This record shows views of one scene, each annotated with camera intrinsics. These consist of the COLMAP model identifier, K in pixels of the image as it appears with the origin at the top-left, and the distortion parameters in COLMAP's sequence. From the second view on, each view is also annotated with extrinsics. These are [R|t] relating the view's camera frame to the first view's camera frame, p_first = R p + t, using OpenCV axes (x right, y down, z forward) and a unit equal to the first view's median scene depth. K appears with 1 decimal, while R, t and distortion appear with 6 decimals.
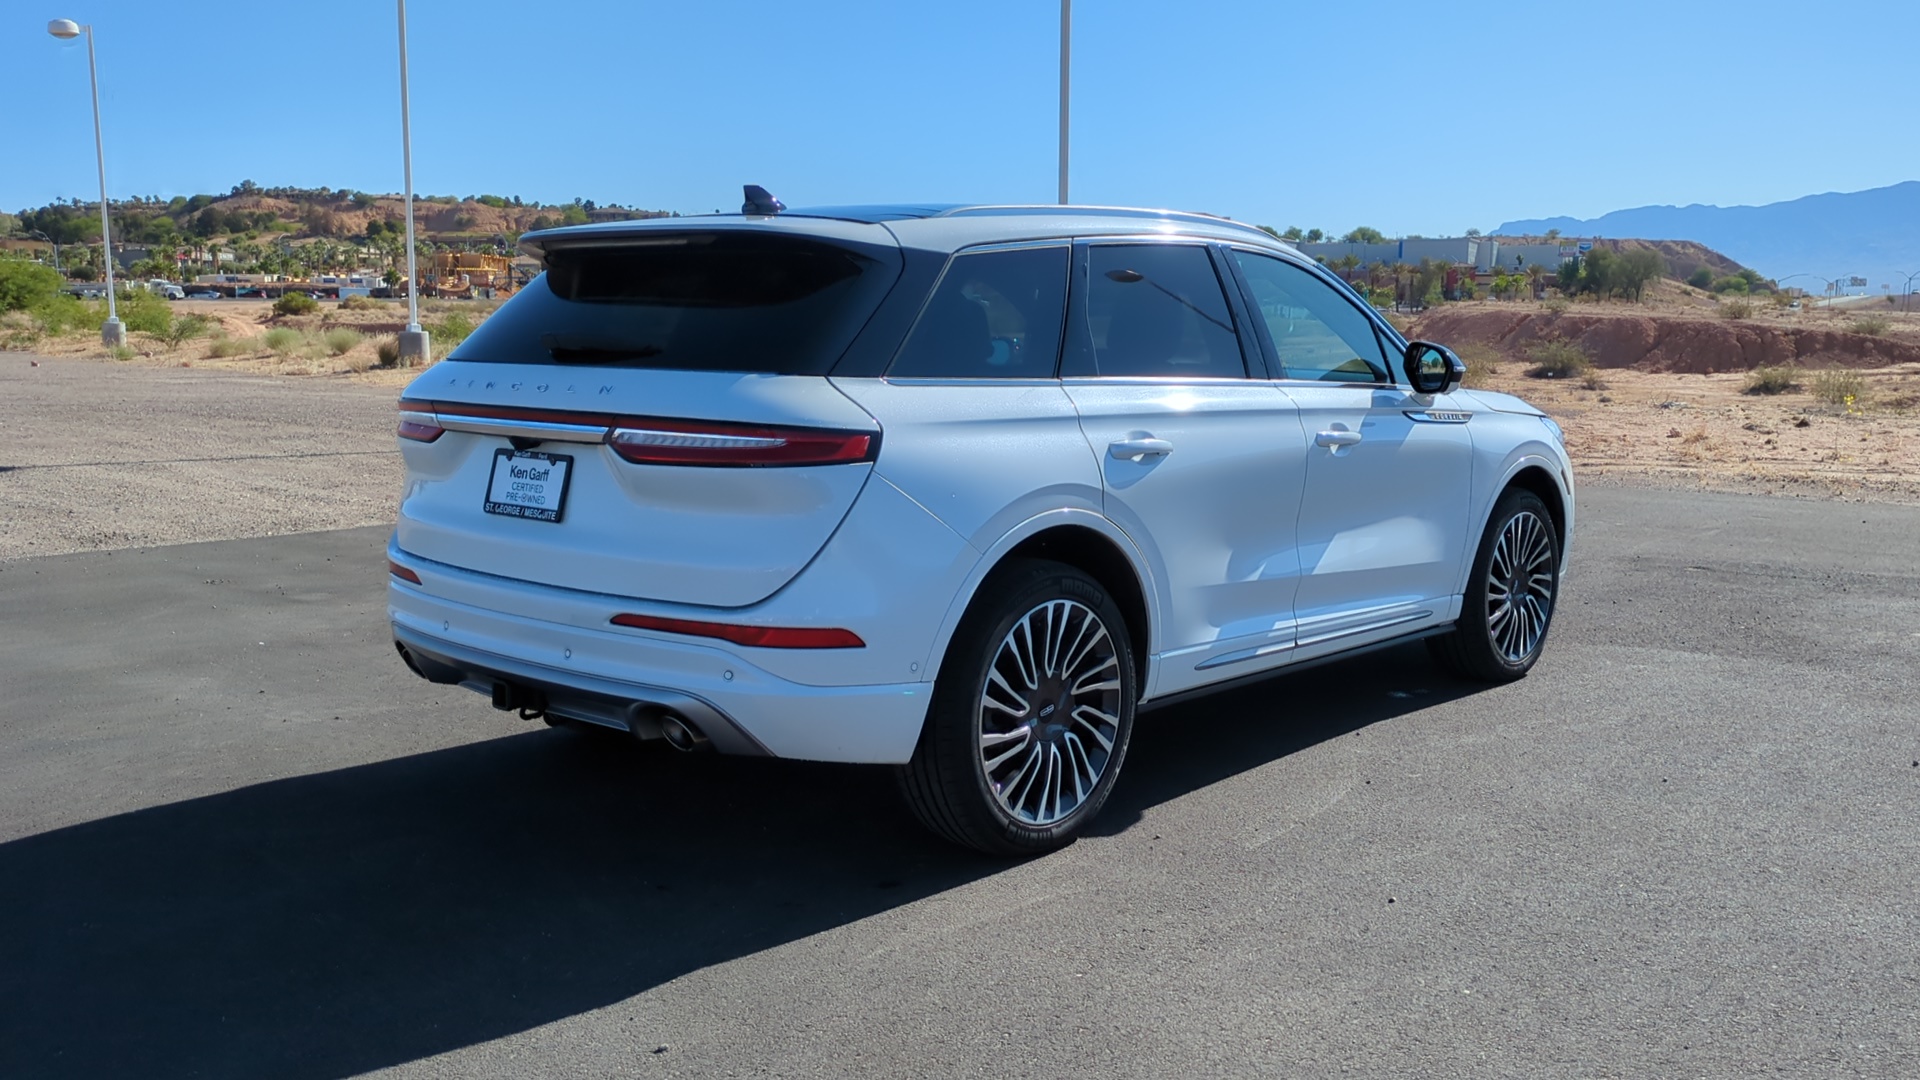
lens RADIAL K [[1648.3, 0, 985.2], [0, 1648.3, 529.3], [0, 0, 1]] dist [0.077454, -0.120827]
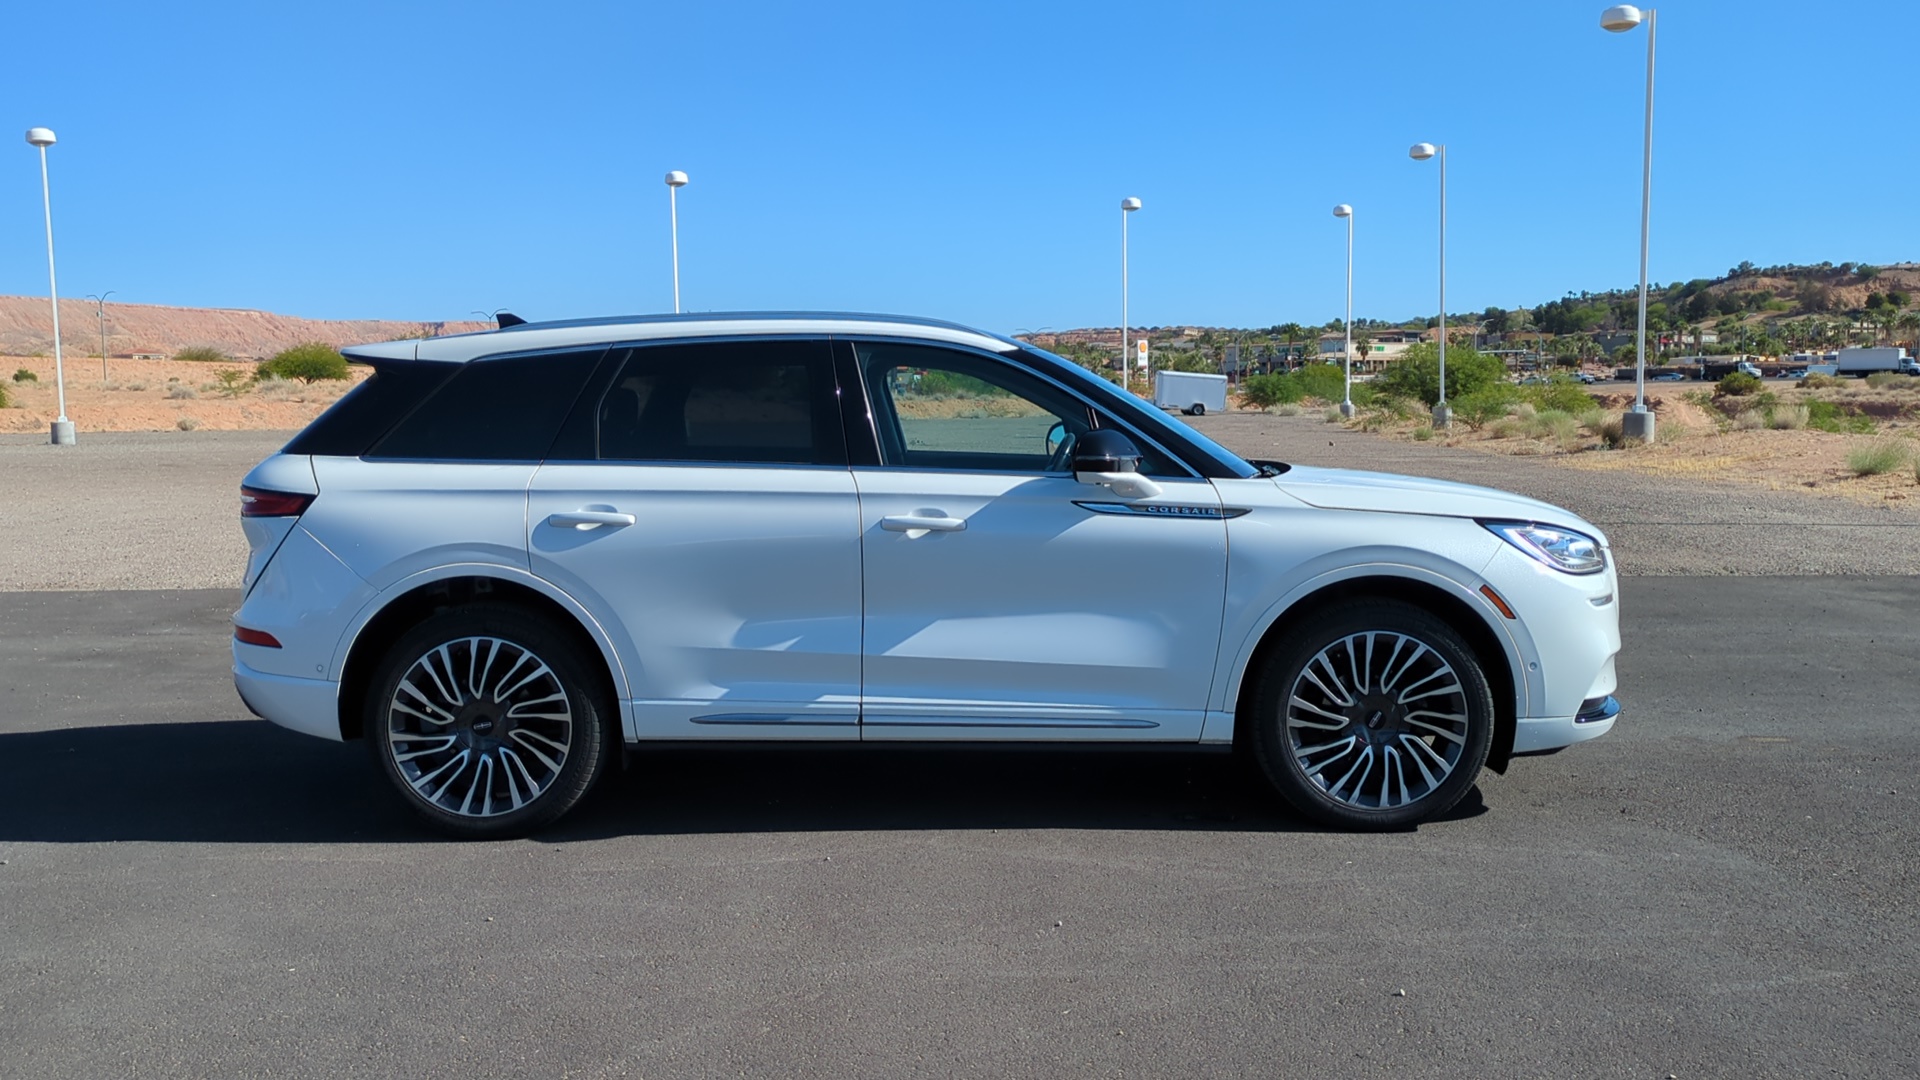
lens RADIAL K [[1633.1, 0, 965.5], [0, 1633.1, 541.2], [0, 0, 1]] dist [0.075135, -0.106675]
pose [[0.661916, 0.050313, -0.747887, 1.101117], [-0.080173, 0.996773, -0.003901, -0.048505], [0.745278, 0.062543, 0.663814, 0.407515]]
